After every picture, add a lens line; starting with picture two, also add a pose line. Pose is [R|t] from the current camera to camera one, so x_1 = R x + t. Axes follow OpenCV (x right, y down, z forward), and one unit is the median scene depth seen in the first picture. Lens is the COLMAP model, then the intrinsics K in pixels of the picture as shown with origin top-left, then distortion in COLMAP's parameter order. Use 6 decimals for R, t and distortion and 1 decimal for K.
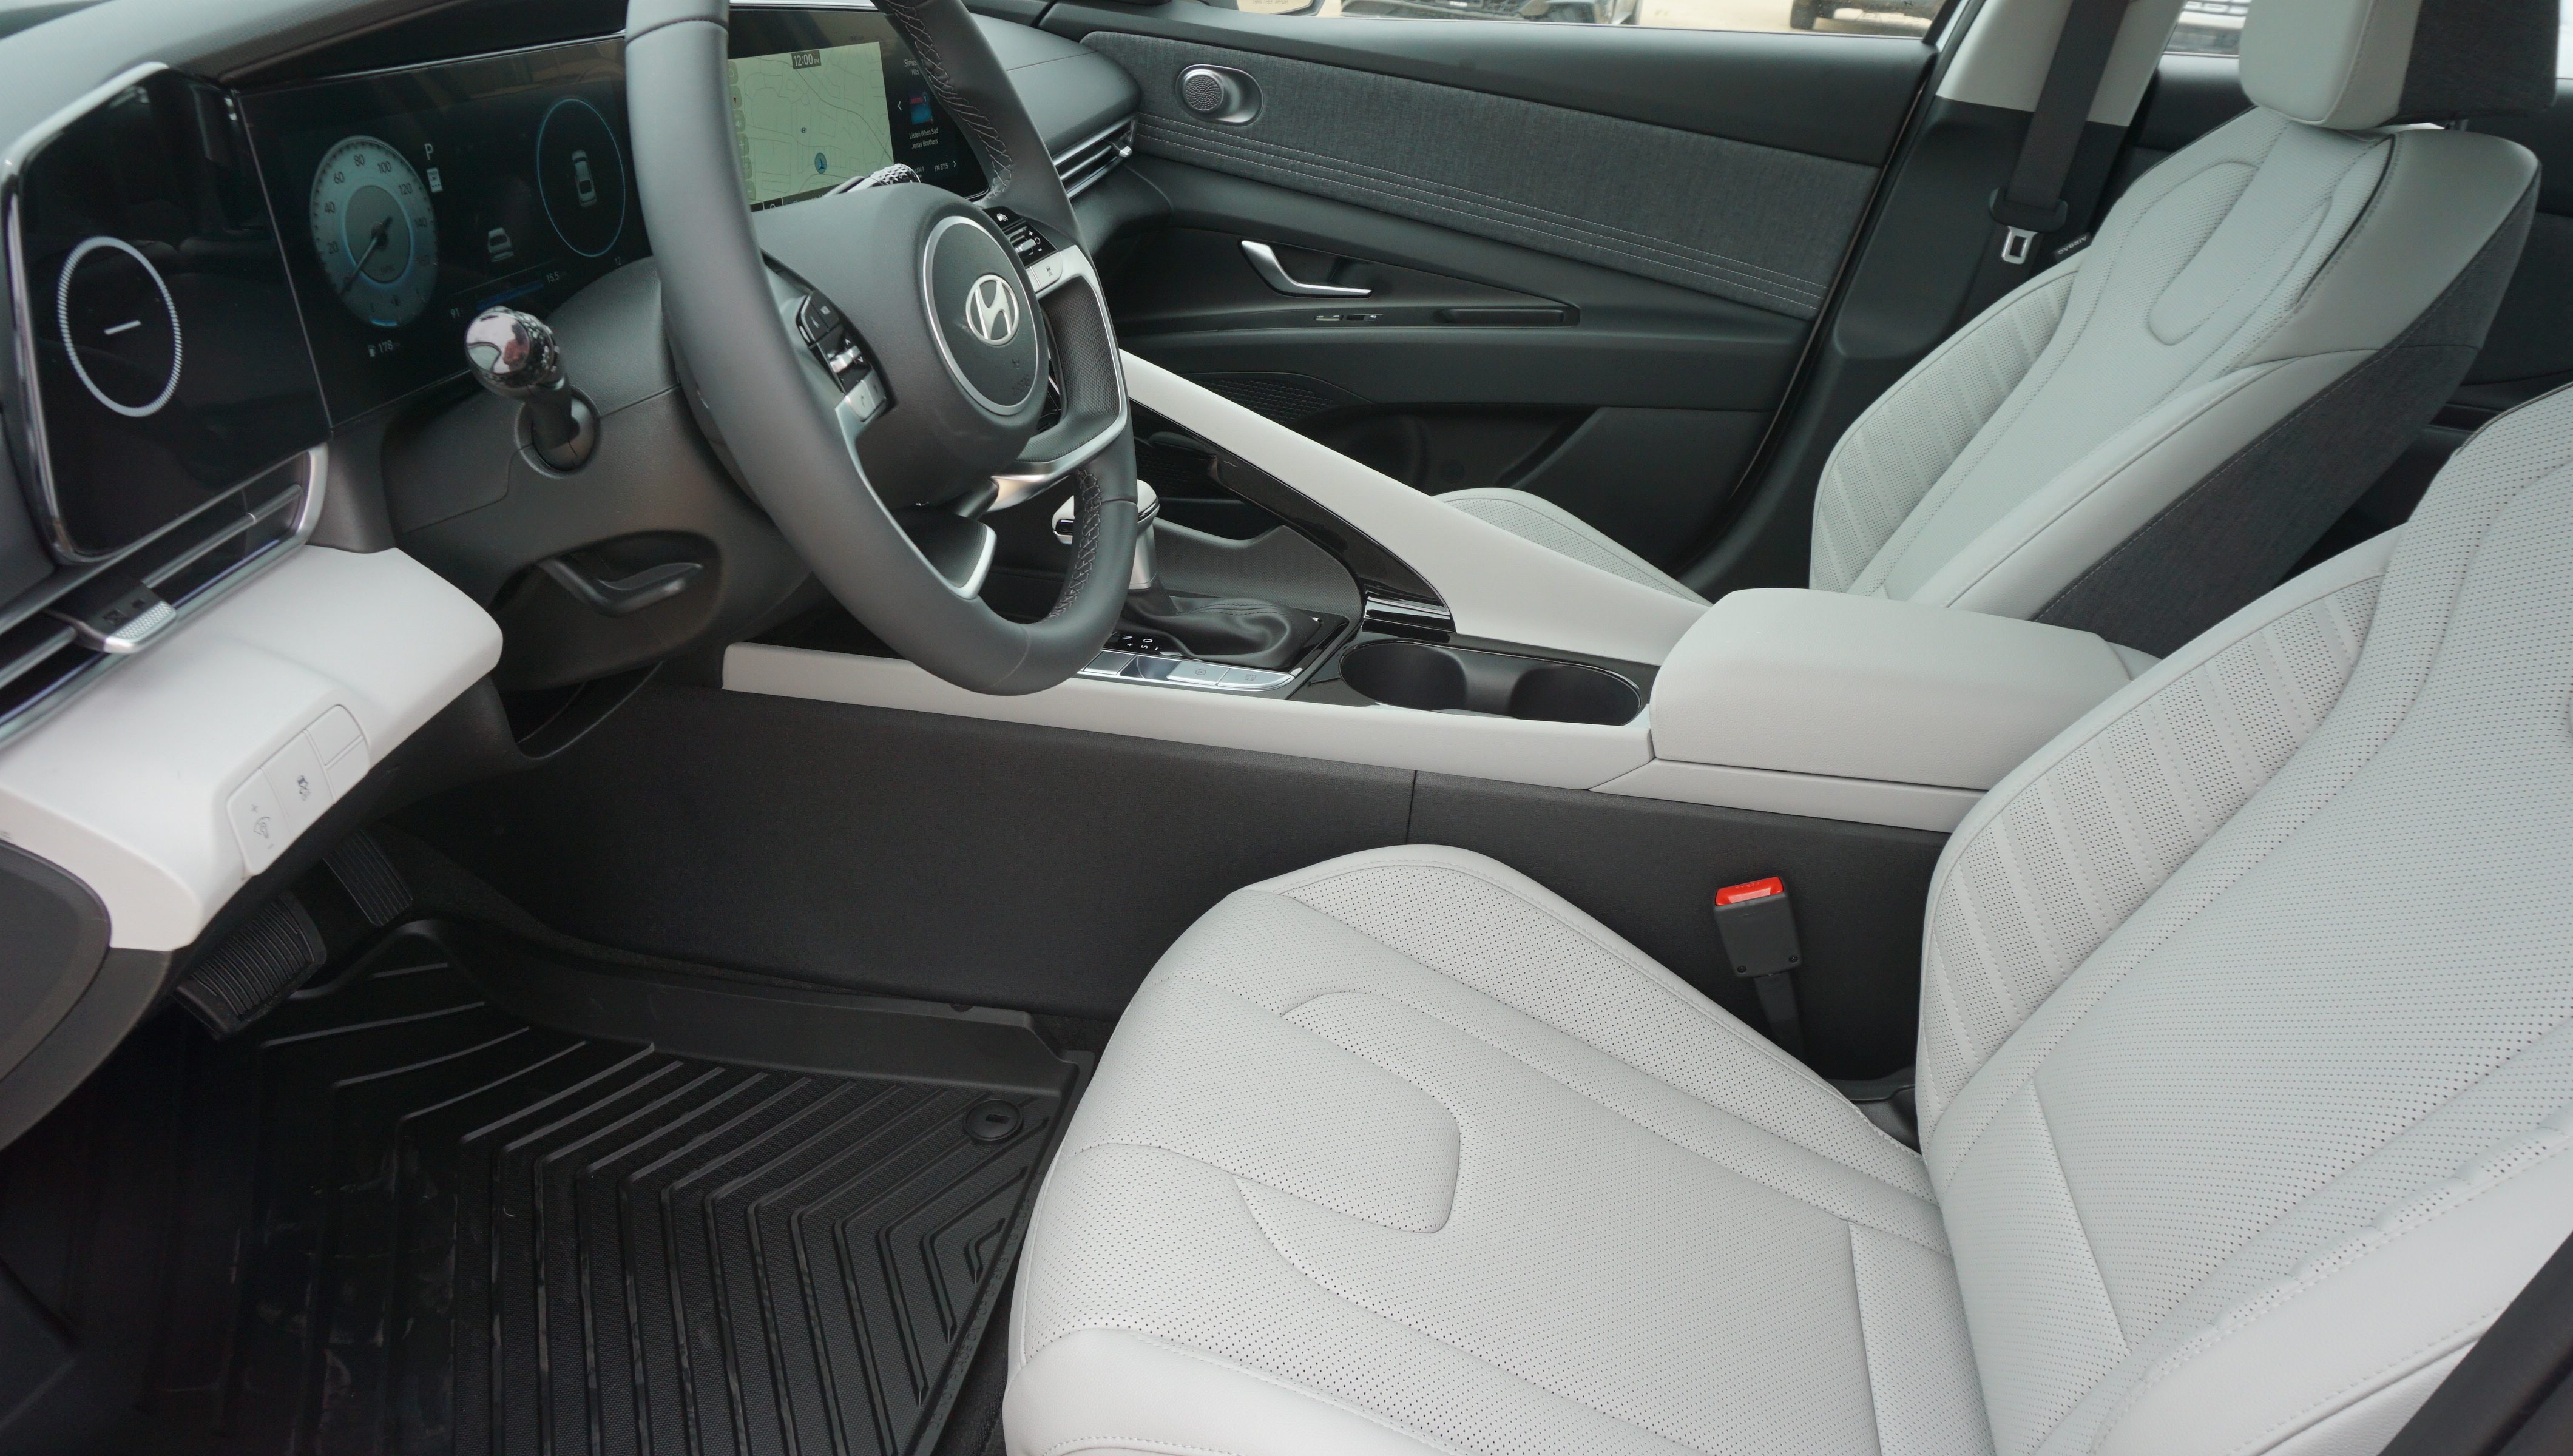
lens RADIAL K [[1729.0, 0, 1276.5], [0, 1729.0, 719.9], [0, 0, 1]] dist [-0.047977, 0.034146]
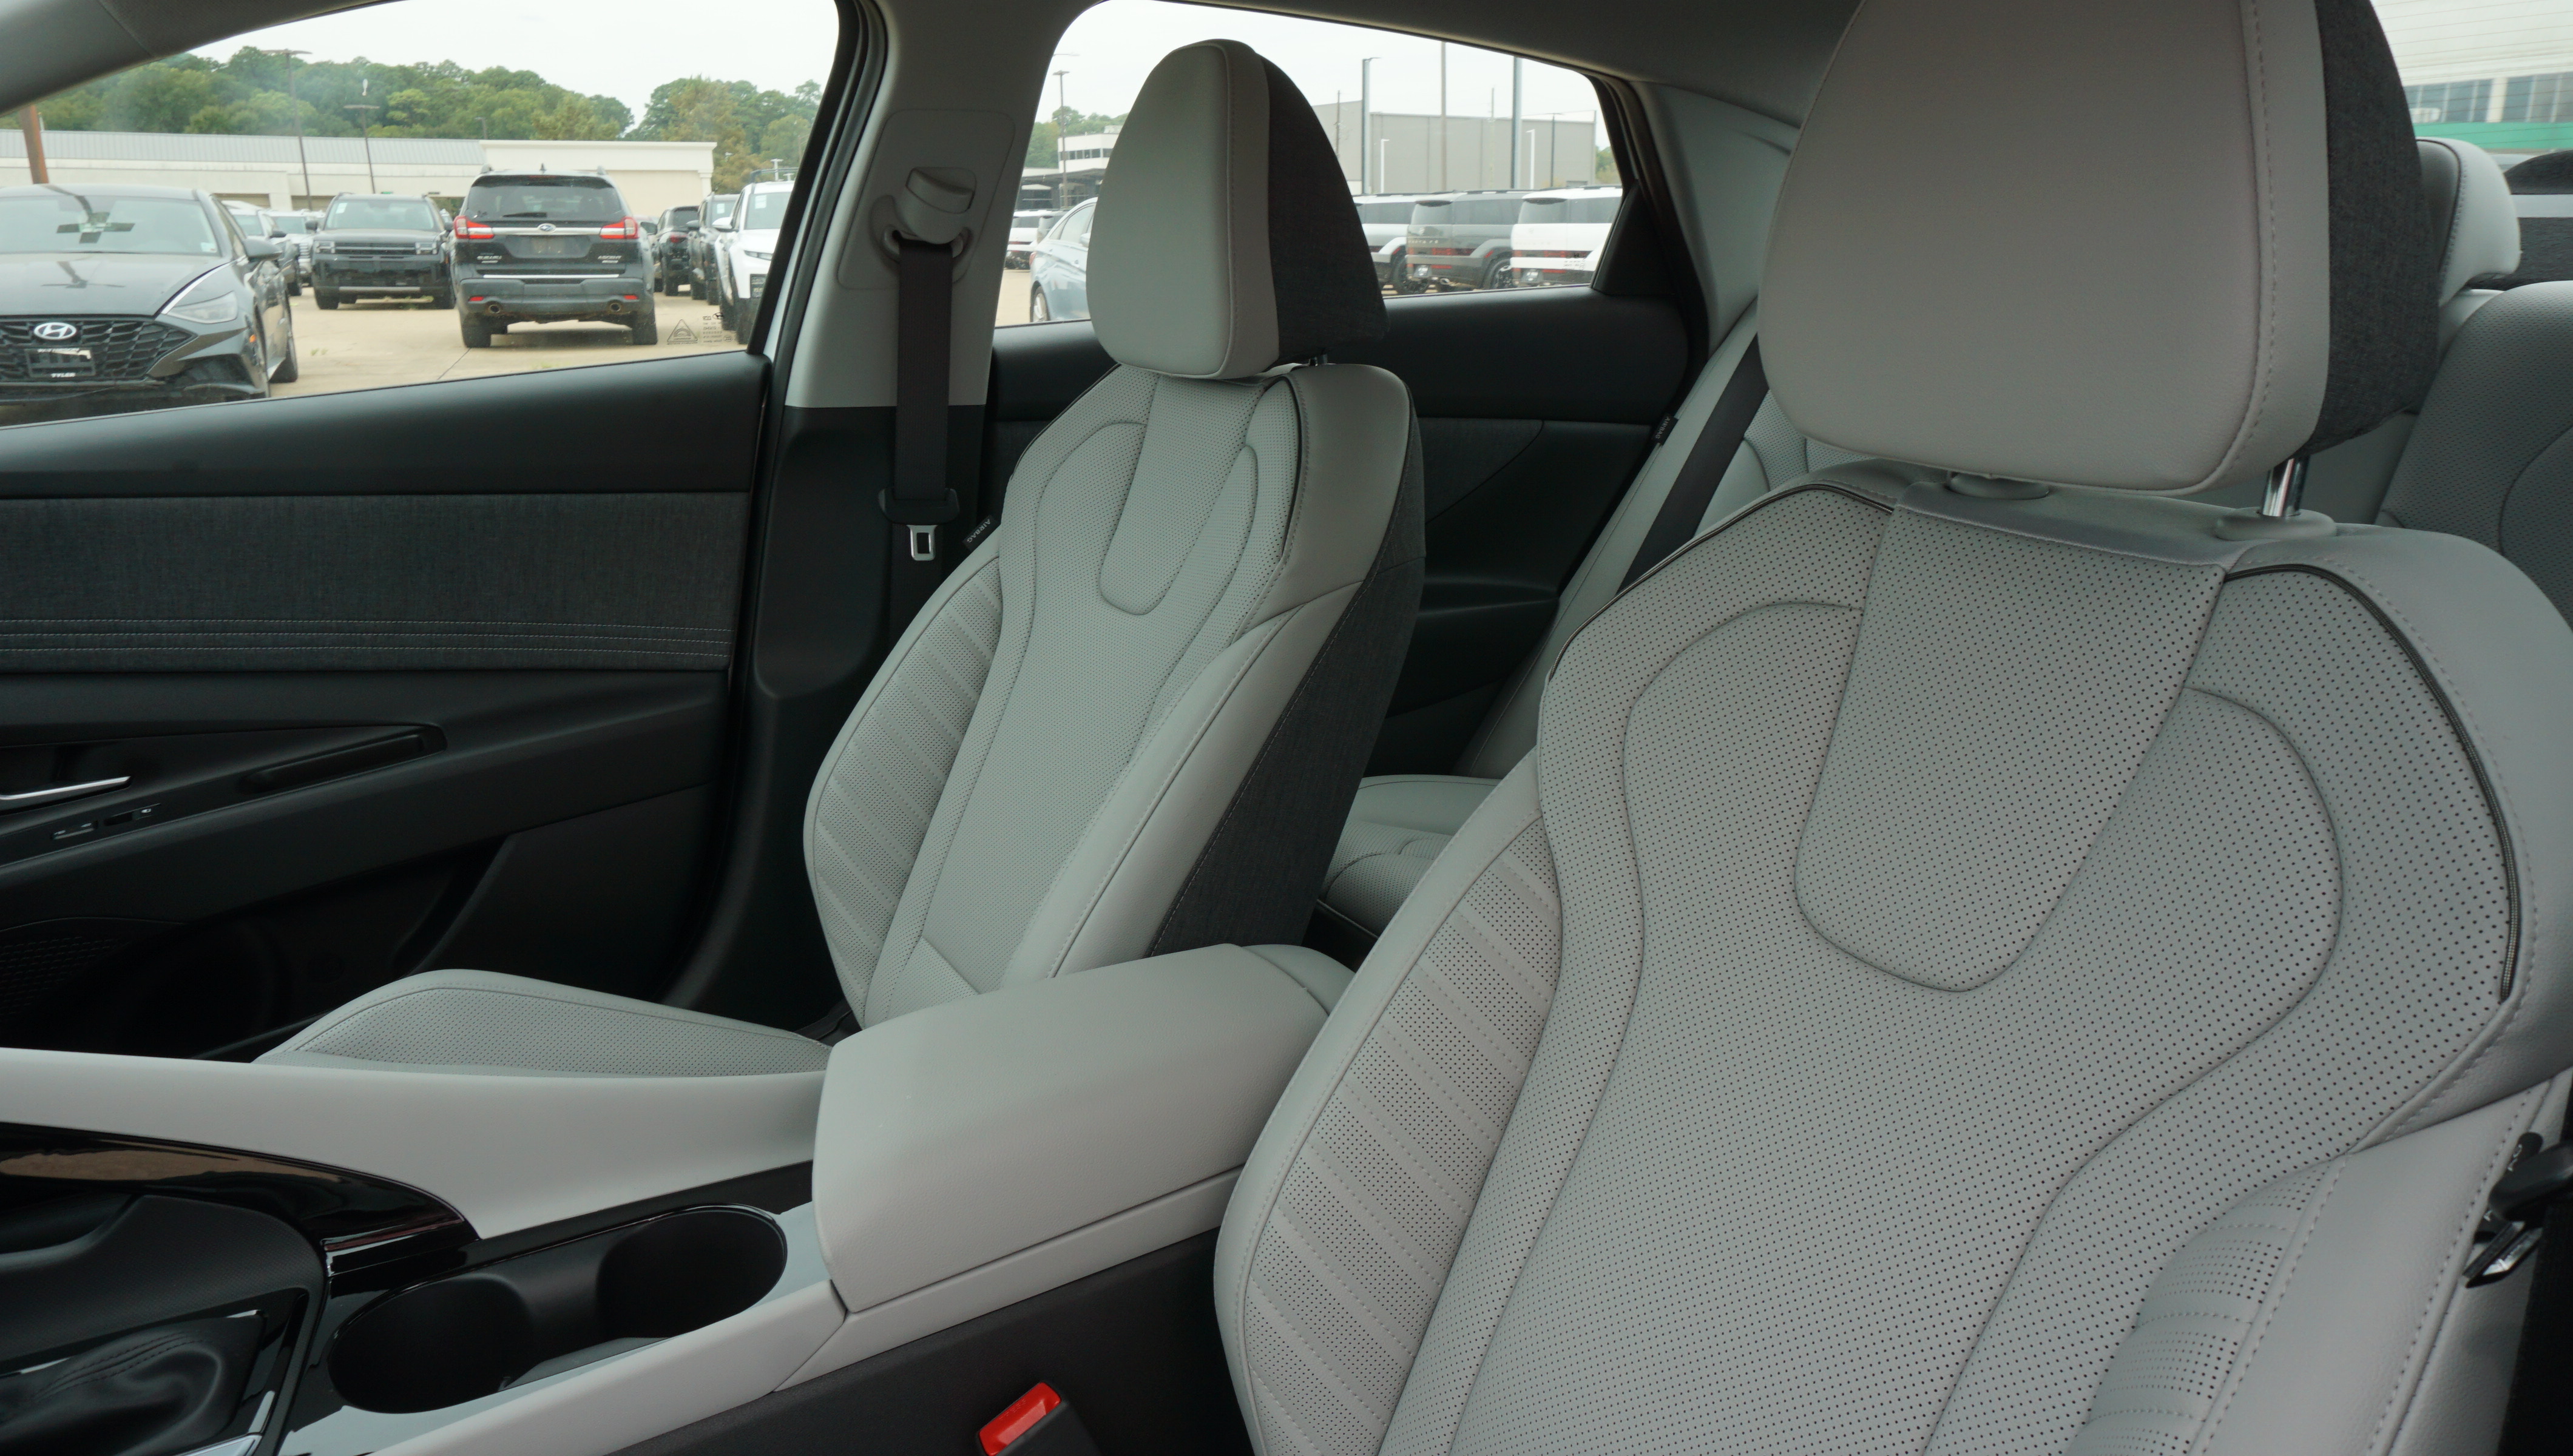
lens RADIAL K [[1729.0, 0, 1301.9], [0, 1729.0, 721.2], [0, 0, 1]] dist [-0.047977, 0.034146]
pose [[0.743176, -0.261625, 0.615826, -0.016129], [0.354749, 0.934443, -0.031125, -0.085306], [-0.567312, 0.241595, 0.787267, 0.171092]]
